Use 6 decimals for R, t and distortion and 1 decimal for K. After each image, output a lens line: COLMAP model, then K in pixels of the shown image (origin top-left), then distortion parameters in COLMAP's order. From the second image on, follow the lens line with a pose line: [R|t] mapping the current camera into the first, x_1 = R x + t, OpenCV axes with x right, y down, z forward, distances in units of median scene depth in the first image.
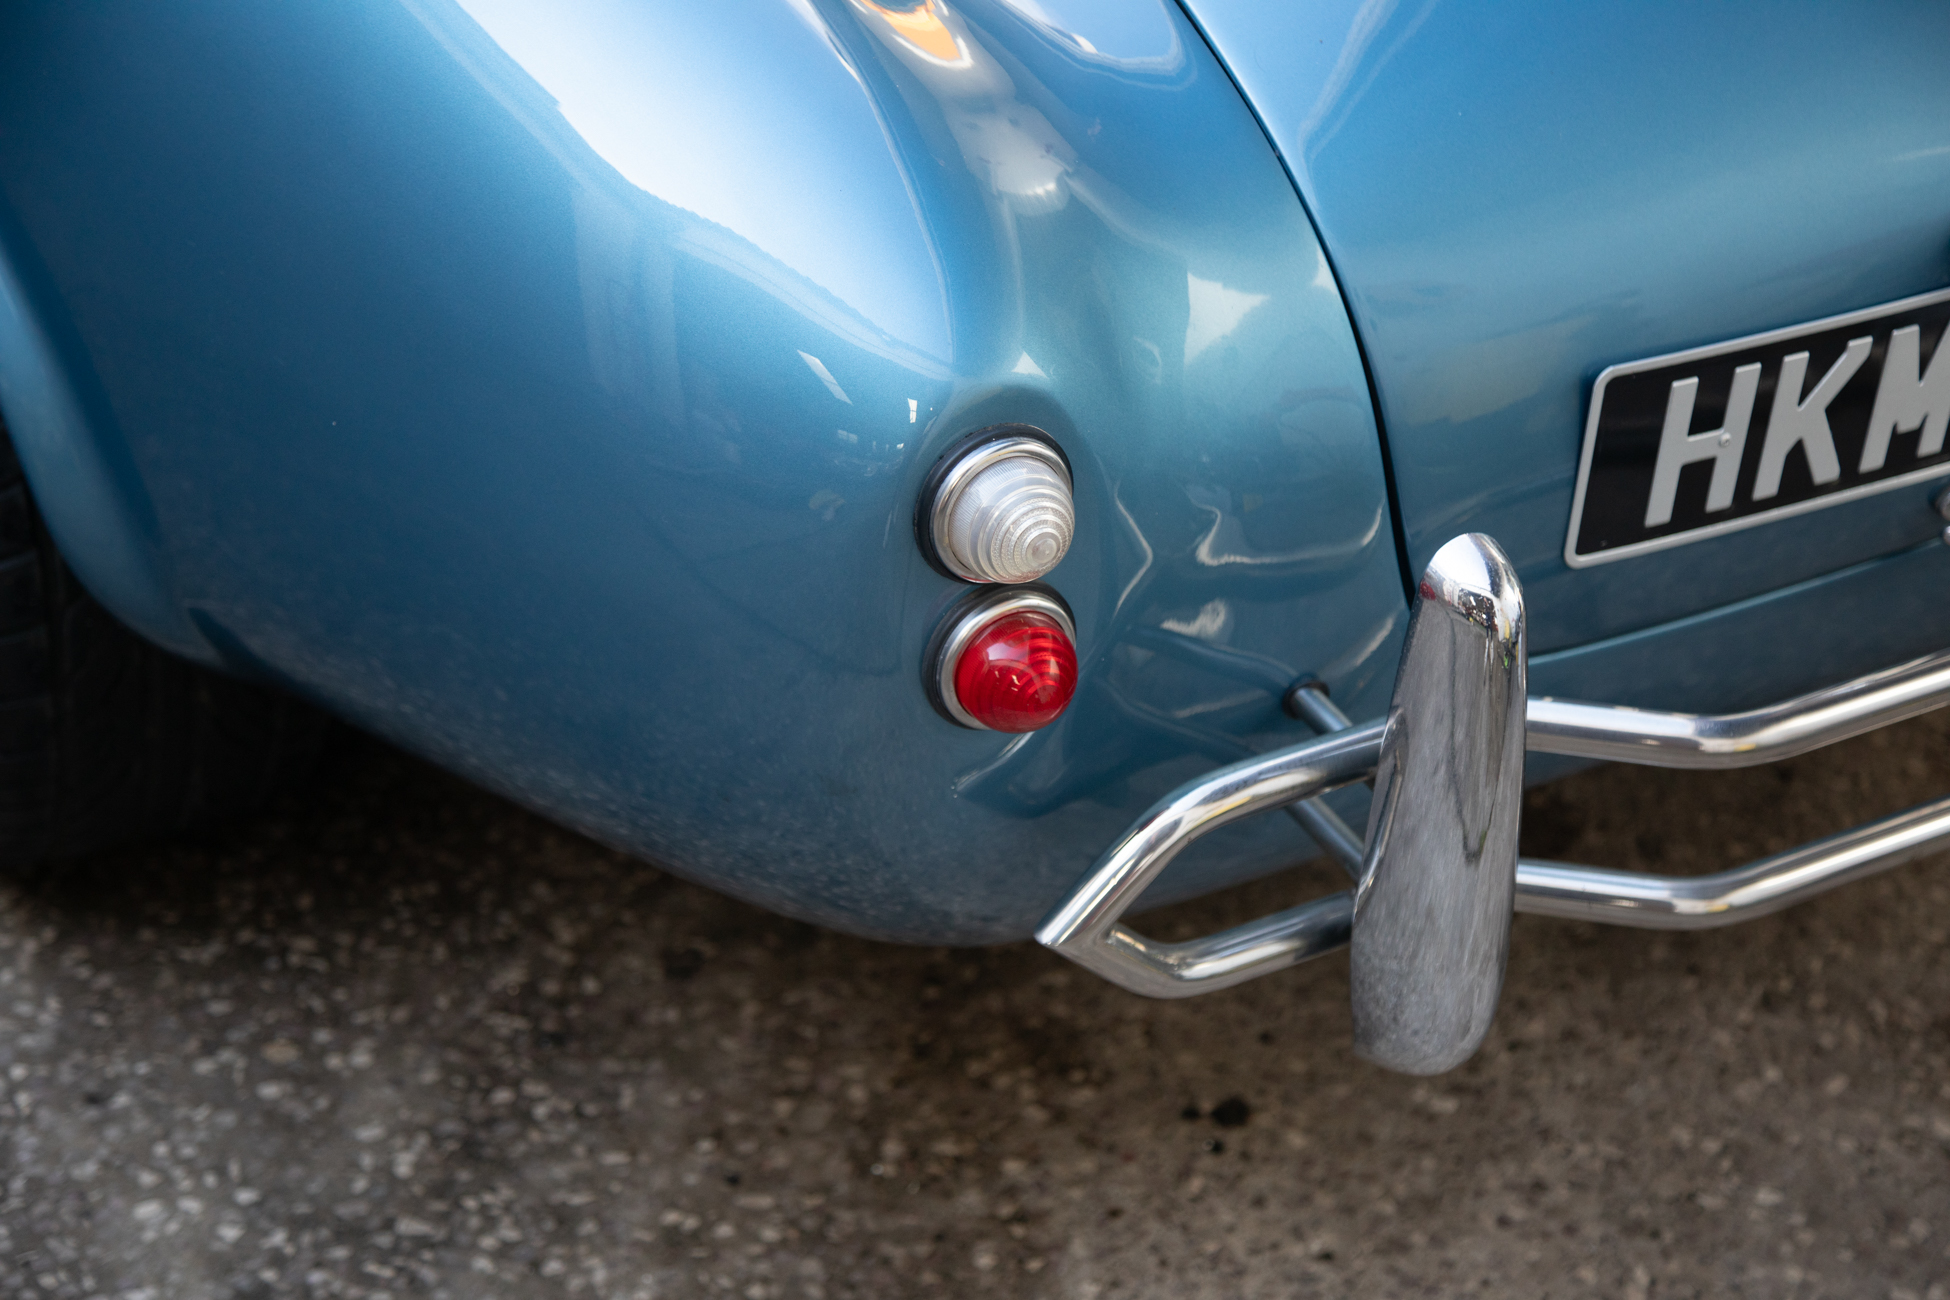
lens RADIAL K [[3070.1, 0, 967.4], [0, 3070.1, 646.7], [0, 0, 1]] dist [0.167413, 0.000000]
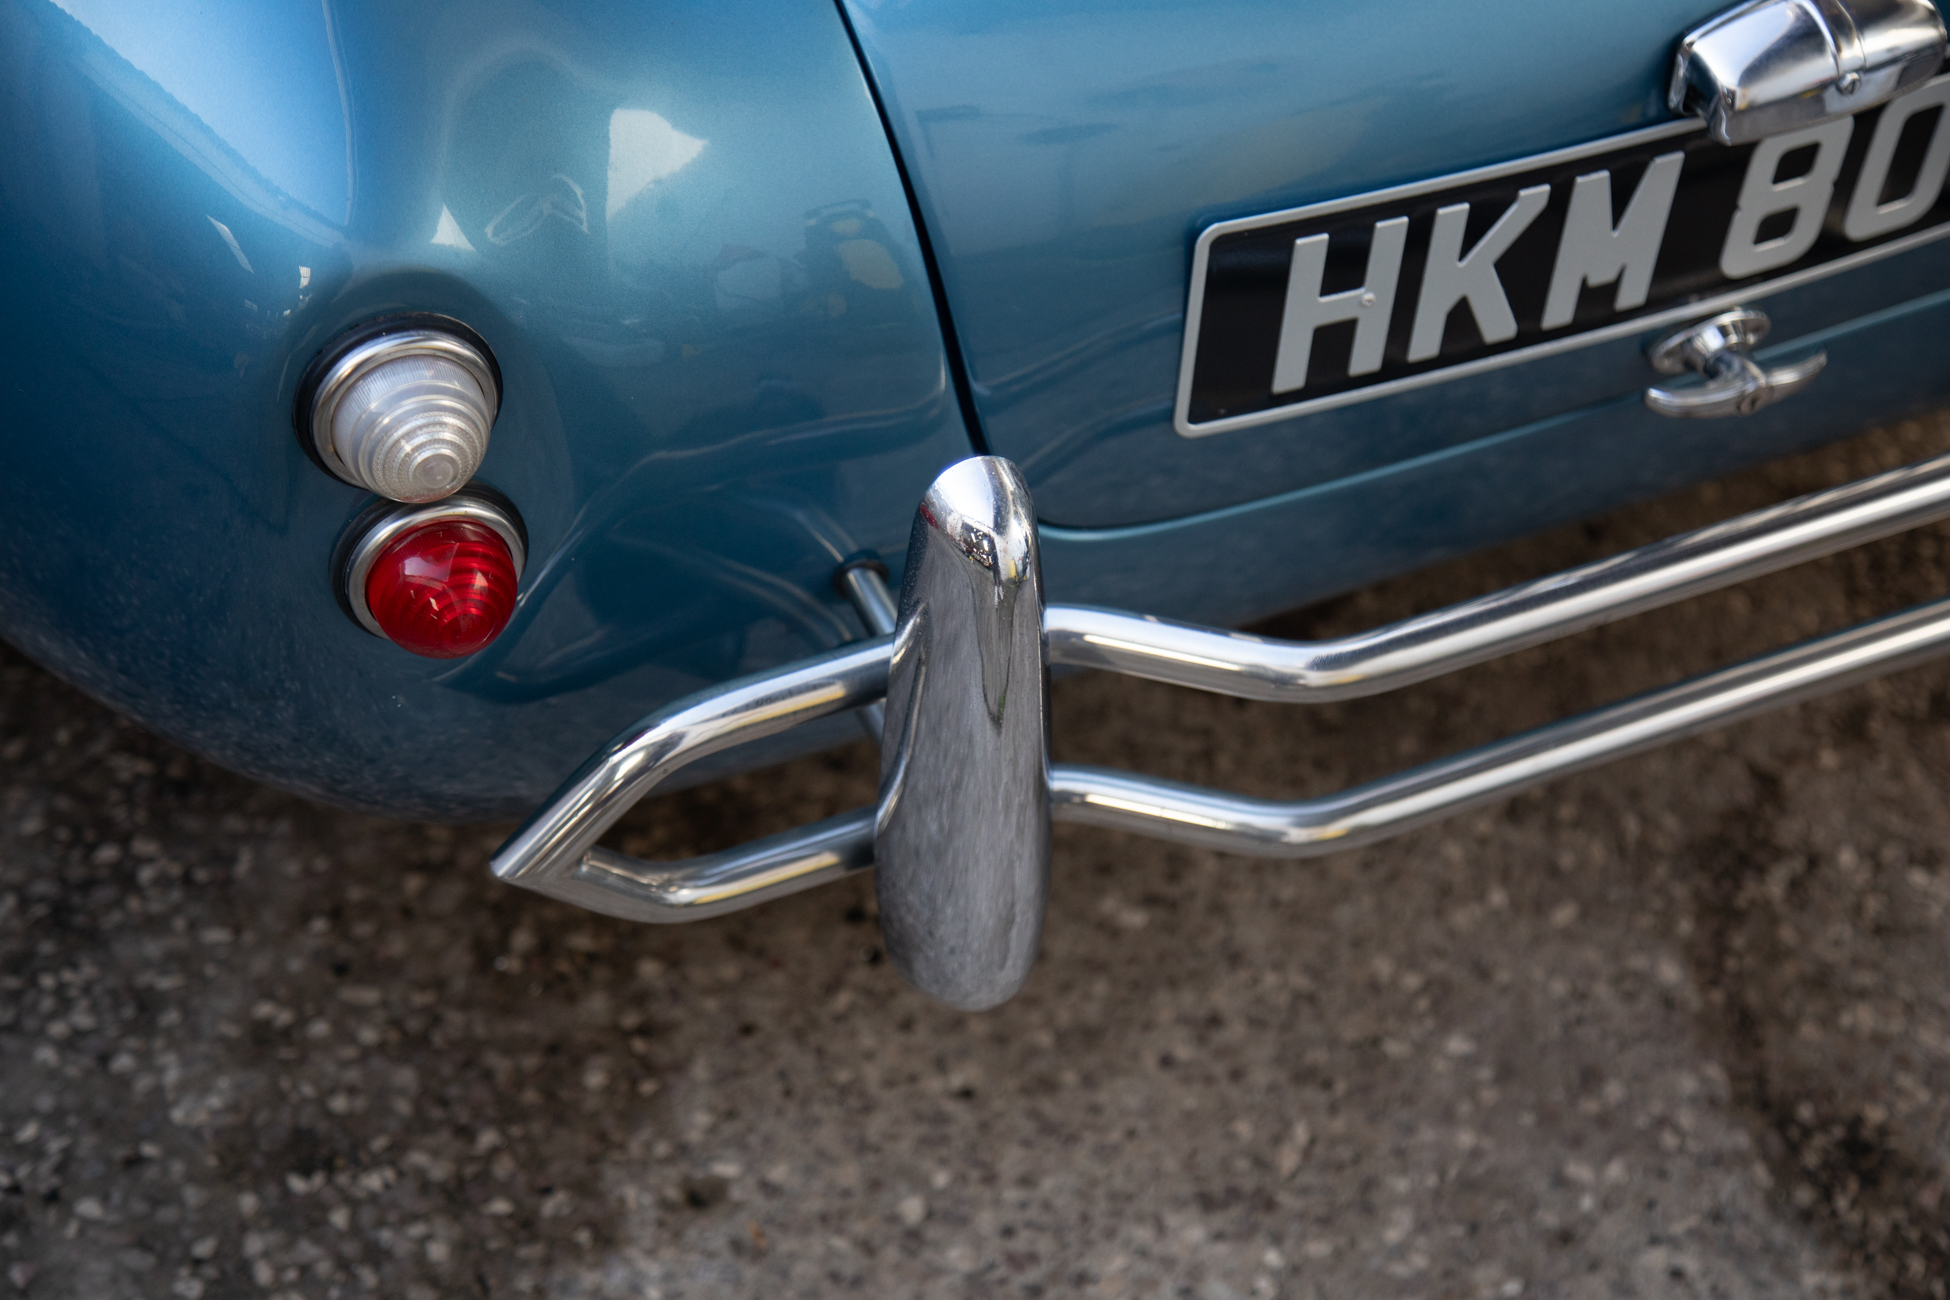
lens RADIAL K [[3070.1, 0, 980.6], [0, 3070.1, 652.9], [0, 0, 1]] dist [0.167413, 0.000000]
pose [[0.997680, 0.056439, -0.038070, 0.147993], [-0.048218, 0.980581, 0.190094, -0.107114], [0.048060, -0.187817, 0.981028, 0.123054]]
